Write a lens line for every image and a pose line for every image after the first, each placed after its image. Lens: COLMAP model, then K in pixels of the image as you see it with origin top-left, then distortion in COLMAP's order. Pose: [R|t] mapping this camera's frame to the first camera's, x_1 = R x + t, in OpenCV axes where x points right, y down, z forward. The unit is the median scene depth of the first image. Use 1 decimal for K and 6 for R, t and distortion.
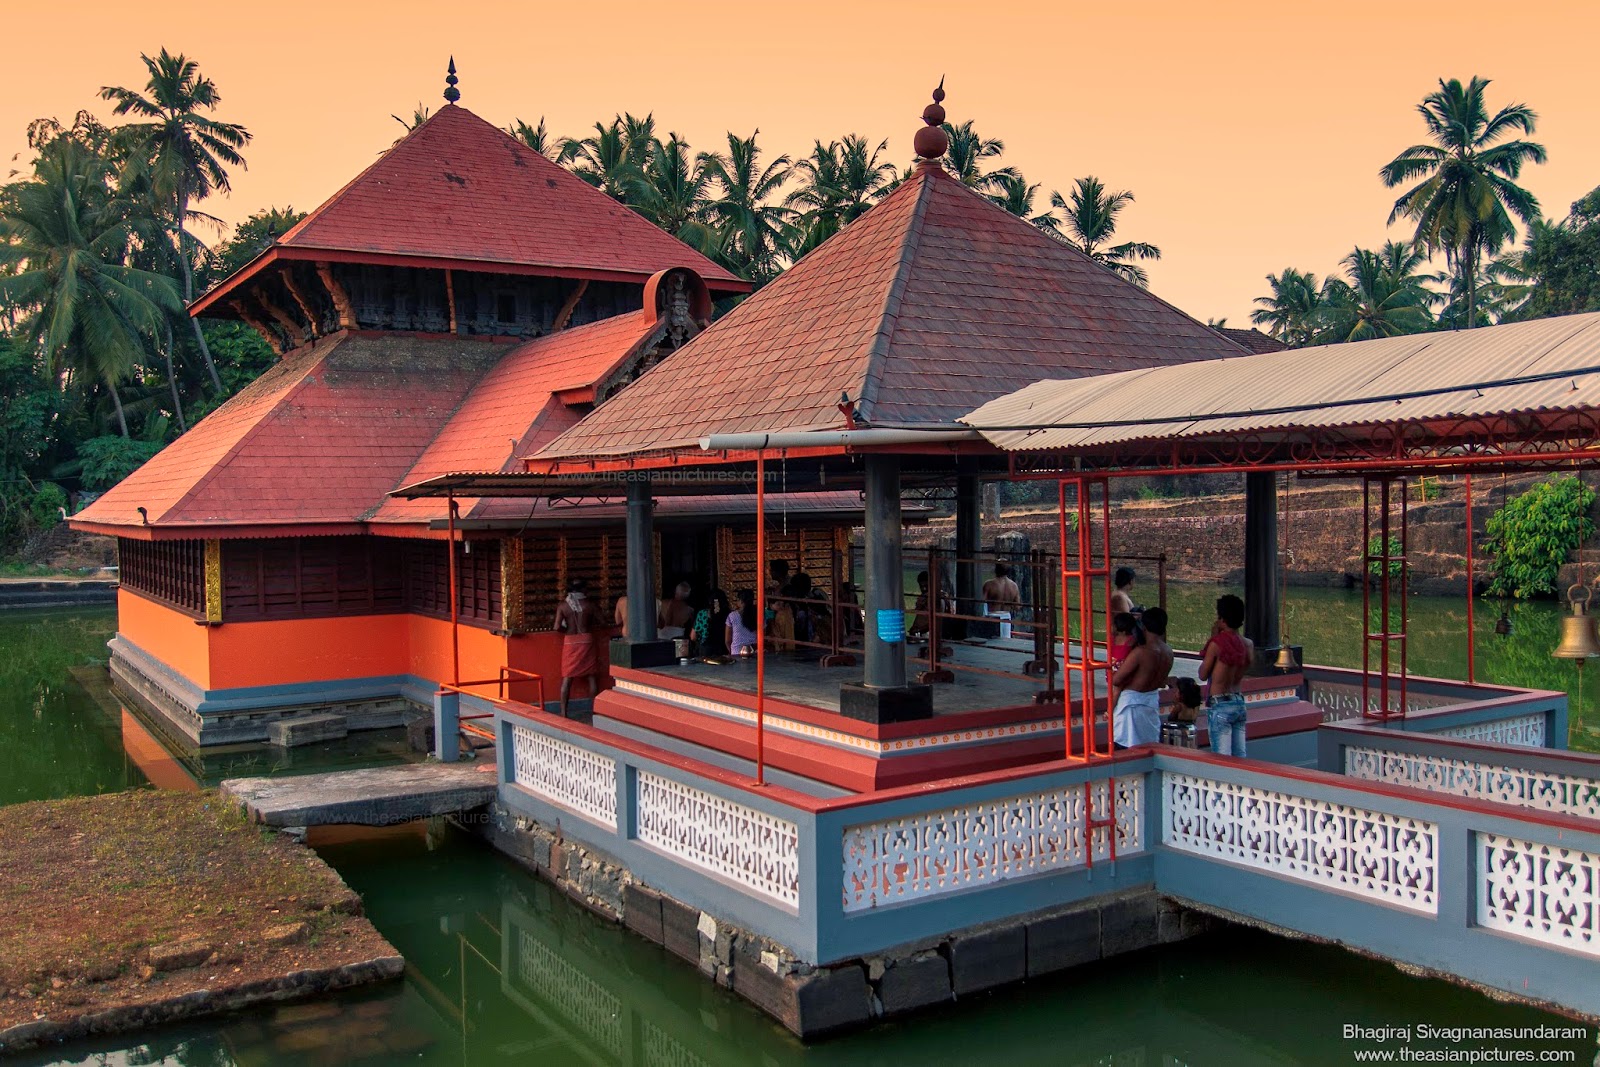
lens RADIAL K [[1357.0, 0, 681.6], [0, 1357.0, 532.3], [0, 0, 1]] dist [-0.101213, 0.085362]
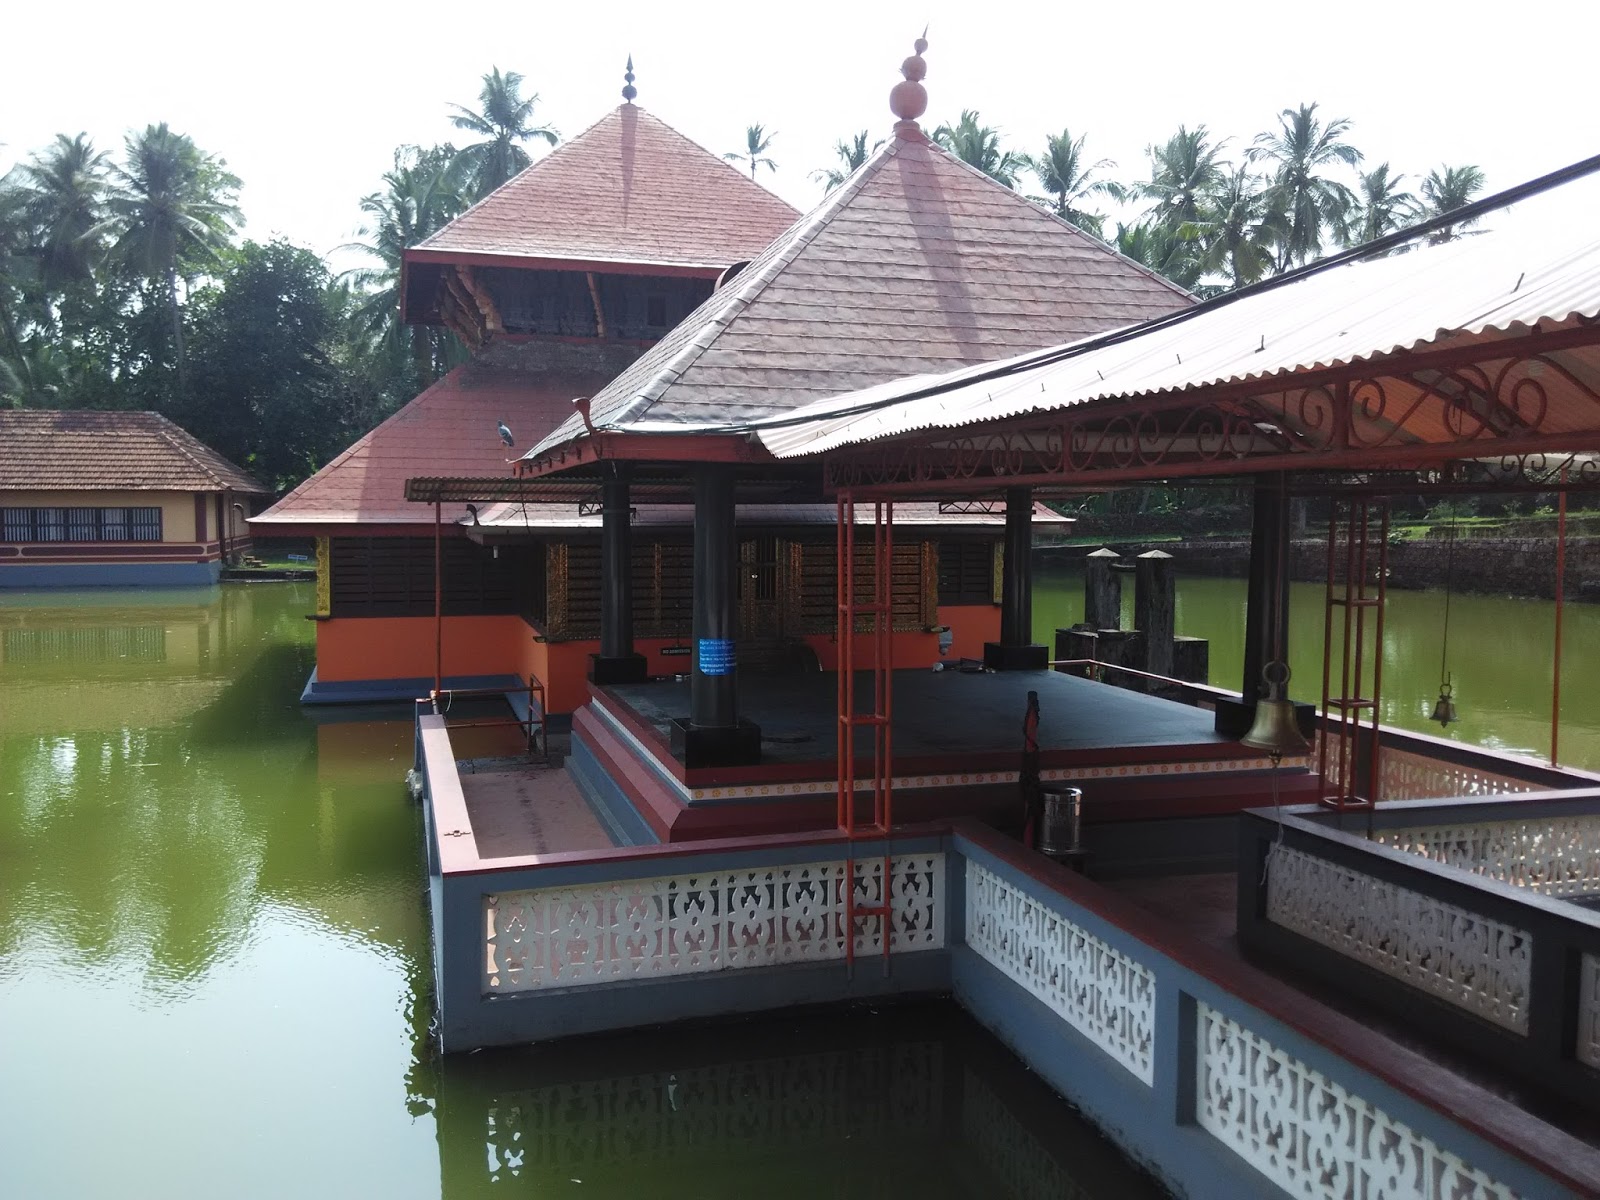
lens RADIAL K [[1274.8, 0, 800.0], [0, 1274.8, 600.0], [0, 0, 1]] dist [0.008985, -0.000435]
pose [[0.976823, 0.036367, -0.210935, 0.317525], [-0.026200, 0.998365, 0.050795, -0.008548], [0.212438, -0.044091, 0.976179, 0.174214]]
